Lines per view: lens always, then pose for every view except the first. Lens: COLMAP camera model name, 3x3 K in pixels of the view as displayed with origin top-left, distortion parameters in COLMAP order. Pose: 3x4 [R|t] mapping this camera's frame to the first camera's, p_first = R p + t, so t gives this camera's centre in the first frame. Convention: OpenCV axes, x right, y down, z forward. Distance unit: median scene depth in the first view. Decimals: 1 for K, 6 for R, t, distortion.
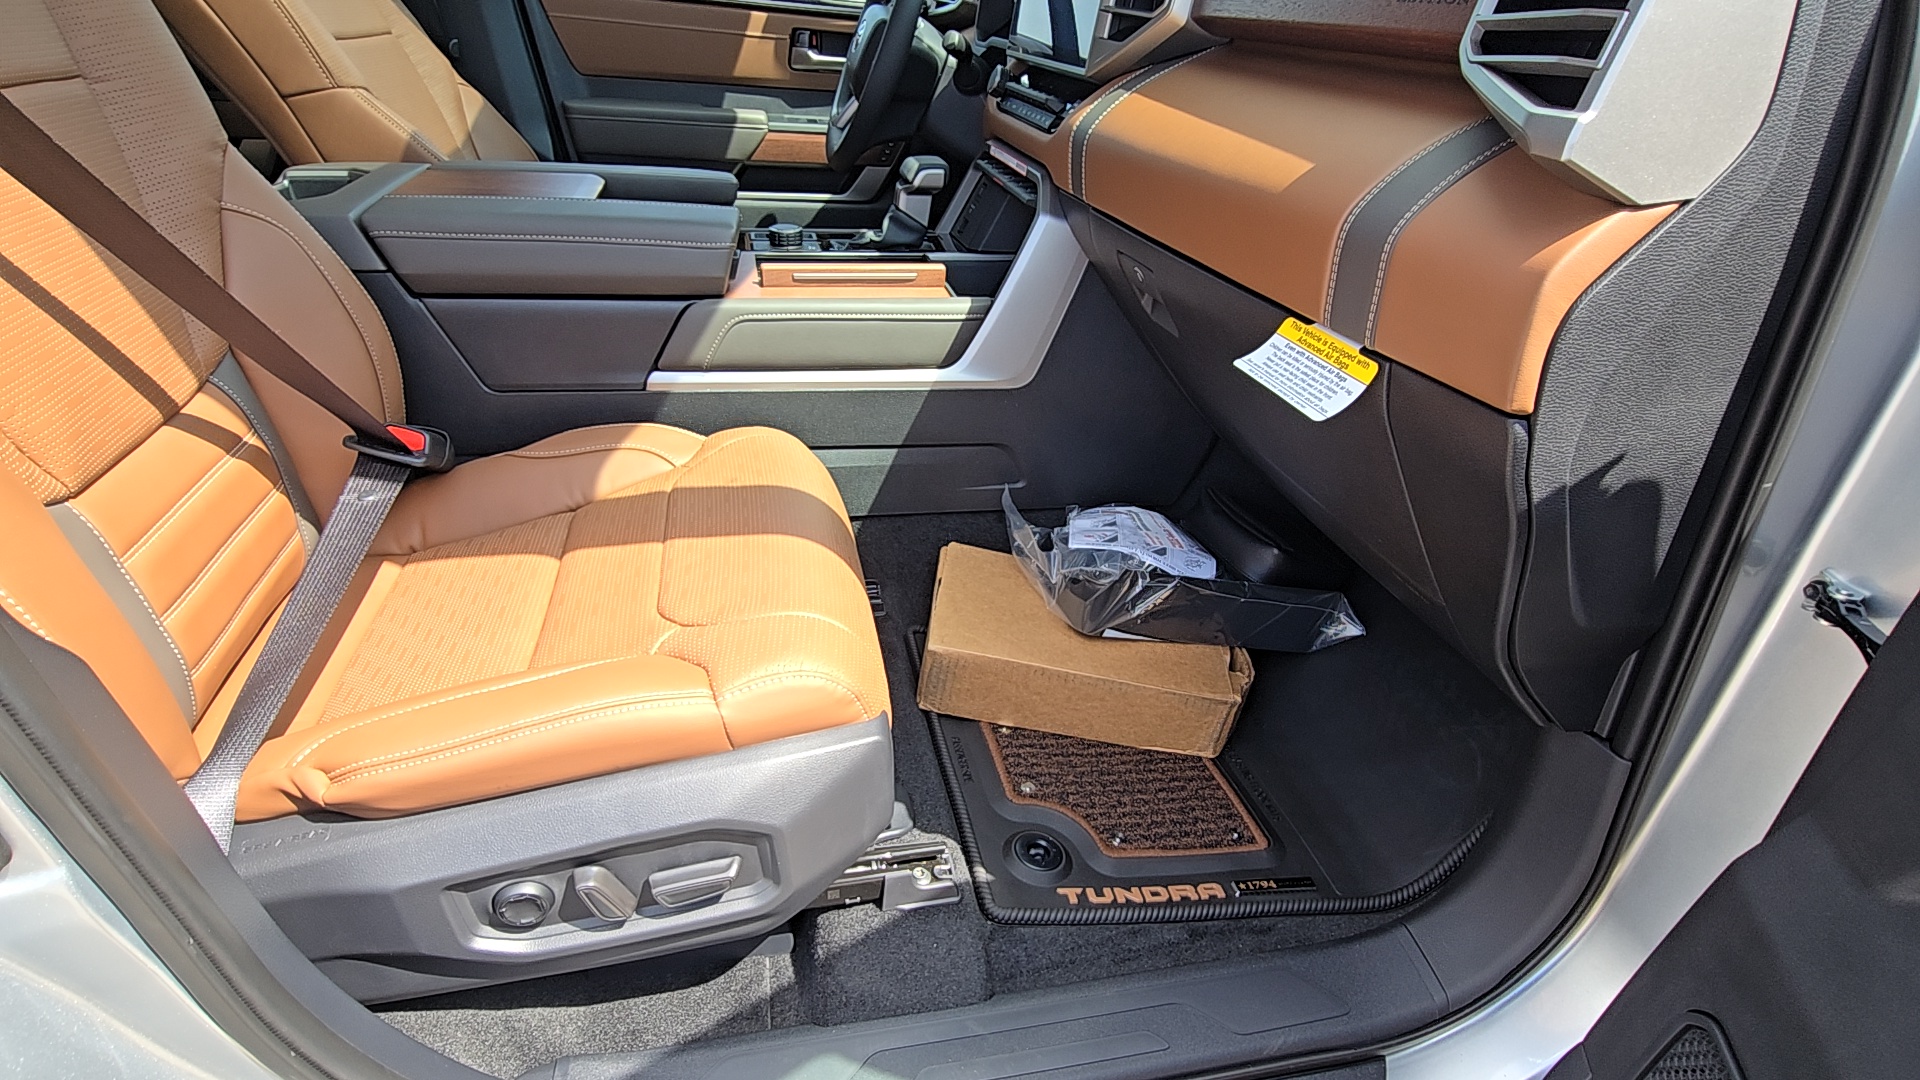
lens RADIAL K [[990.1, 0, 958.8], [0, 990.1, 549.1], [0, 0, 1]] dist [-0.002339, 0.001451]
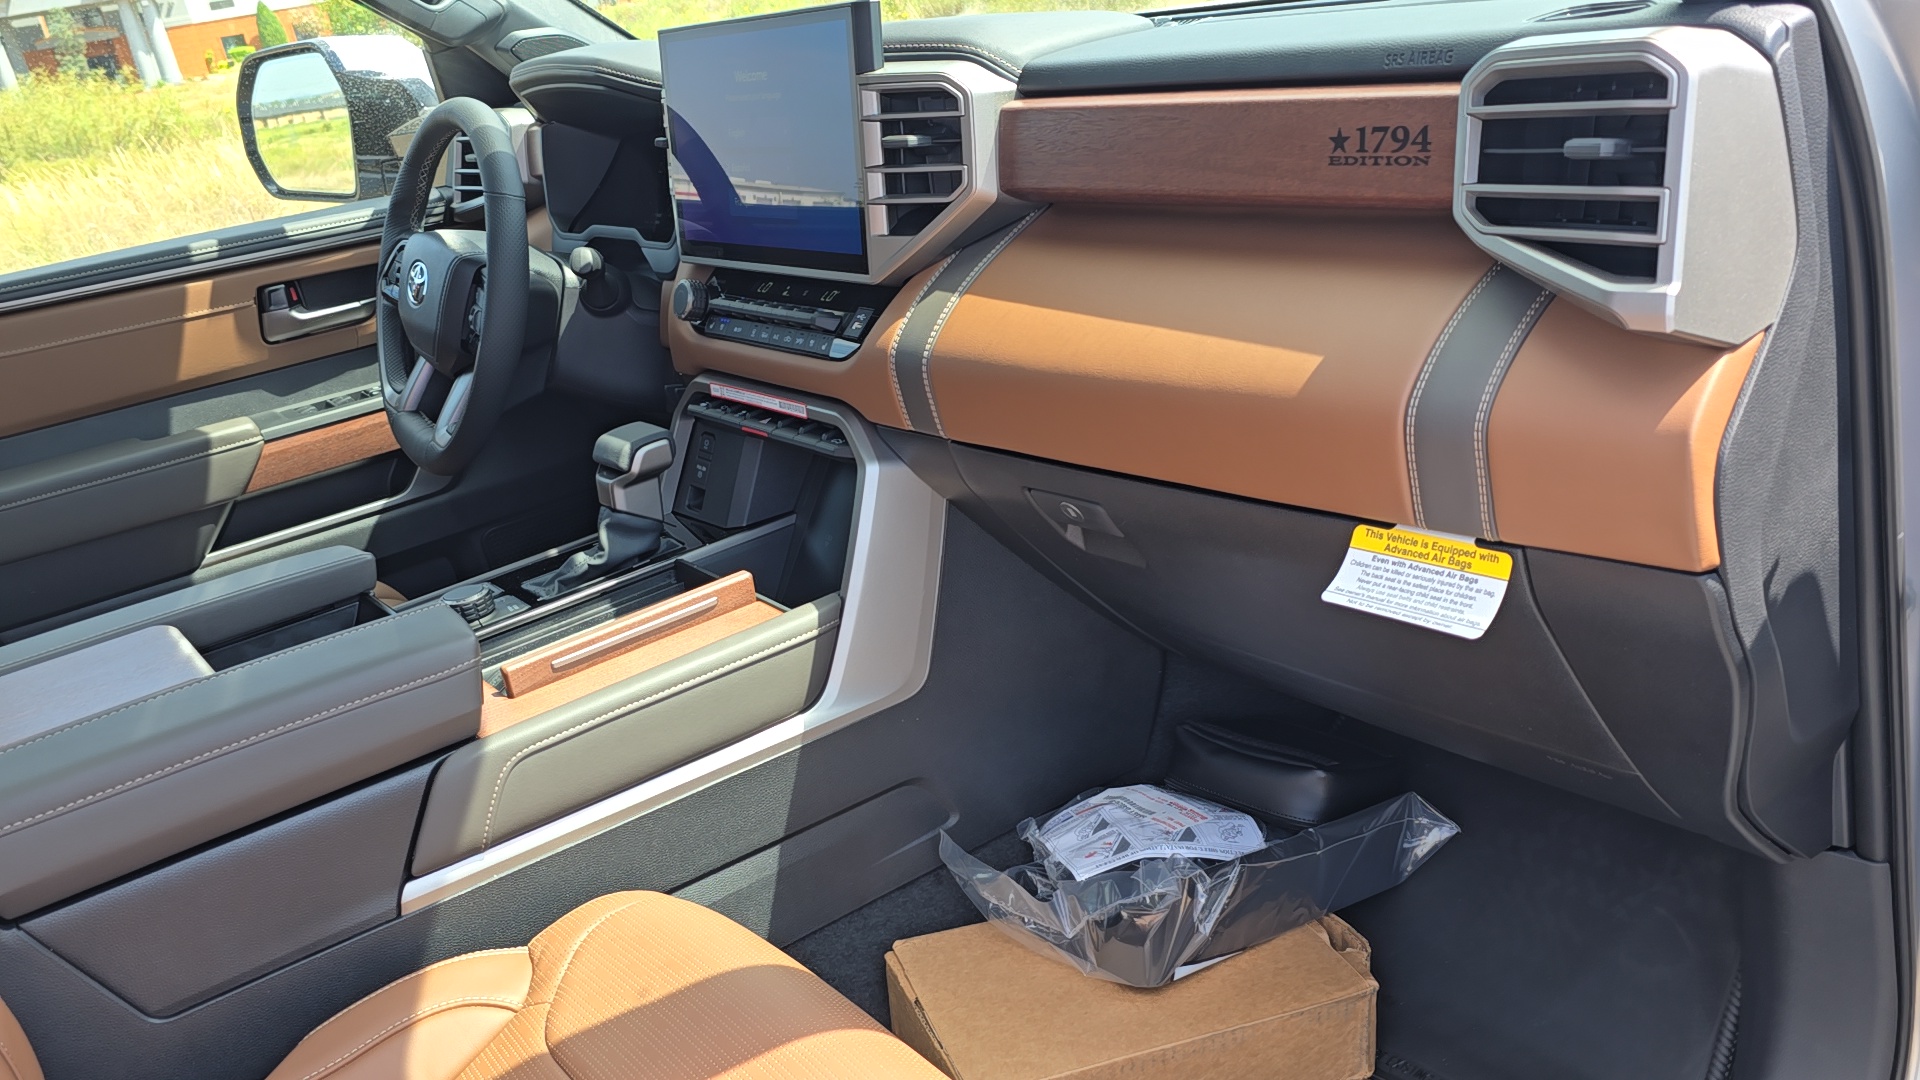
lens RADIAL K [[1651.1, 0, 948.5], [0, 1651.1, 550.1], [0, 0, 1]] dist [-0.024671, 0.041893]
pose [[0.888494, -0.338658, 0.309658, -0.259102], [0.388067, 0.914659, -0.113151, -0.122810], [-0.244912, 0.220703, 0.944091, -0.137722]]
